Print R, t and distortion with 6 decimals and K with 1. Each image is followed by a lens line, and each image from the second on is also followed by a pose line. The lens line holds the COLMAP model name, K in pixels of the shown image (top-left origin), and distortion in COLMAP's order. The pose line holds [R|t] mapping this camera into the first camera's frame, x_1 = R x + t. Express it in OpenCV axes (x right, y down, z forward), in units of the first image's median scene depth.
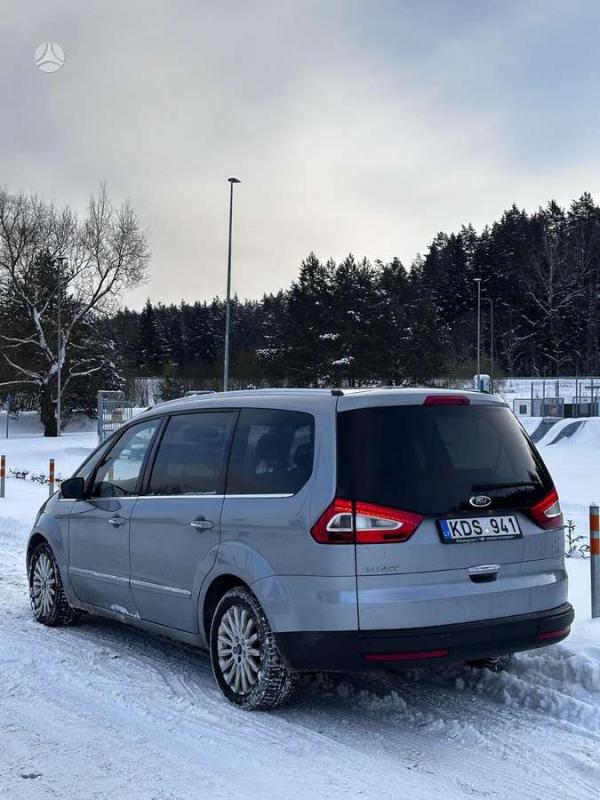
lens RADIAL K [[1098.2, 0, 294.5], [0, 1098.2, 404.3], [0, 0, 1]] dist [0.134603, 0.000000]
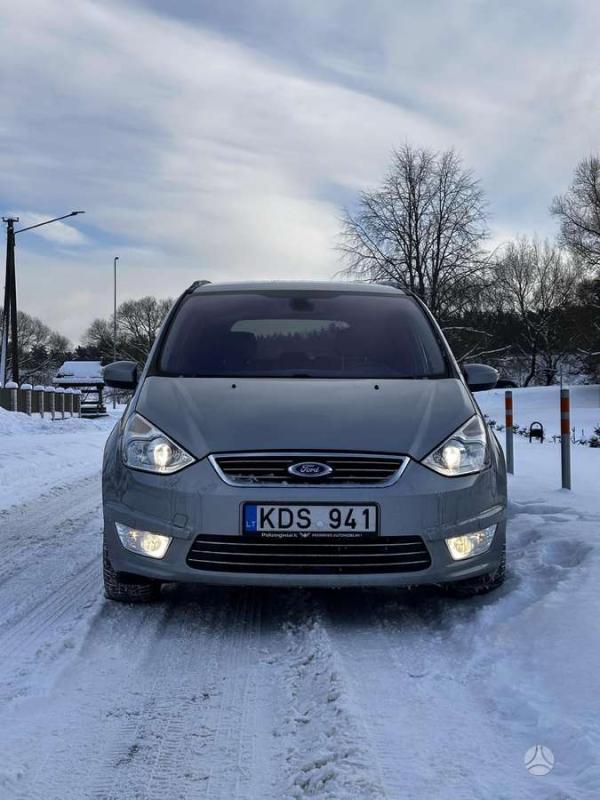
lens RADIAL K [[1098.2, 0, 301.4], [0, 1098.2, 397.8], [0, 0, 1]] dist [0.134603, 0.000000]
pose [[0.834424, -0.018372, -0.550816, 0.132889], [0.025467, 0.999662, 0.005236, 0.006304], [0.550534, -0.018397, 0.834610, 0.090021]]
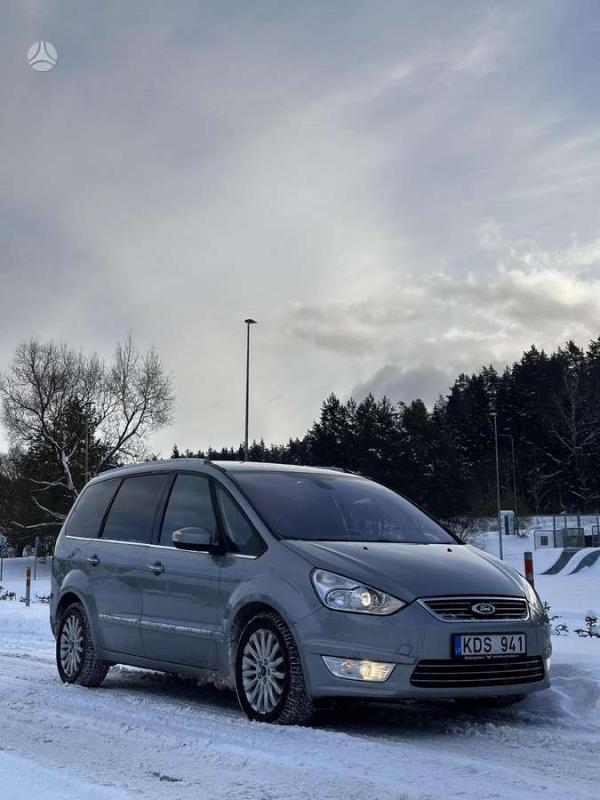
lens RADIAL K [[1098.2, 0, 297.6], [0, 1098.2, 421.0], [0, 0, 1]] dist [0.134603, 0.000000]
pose [[0.999515, -0.023454, -0.020479, 0.003087], [0.020922, 0.993012, -0.116146, 0.005016], [0.023060, 0.115661, 0.993021, -0.011412]]
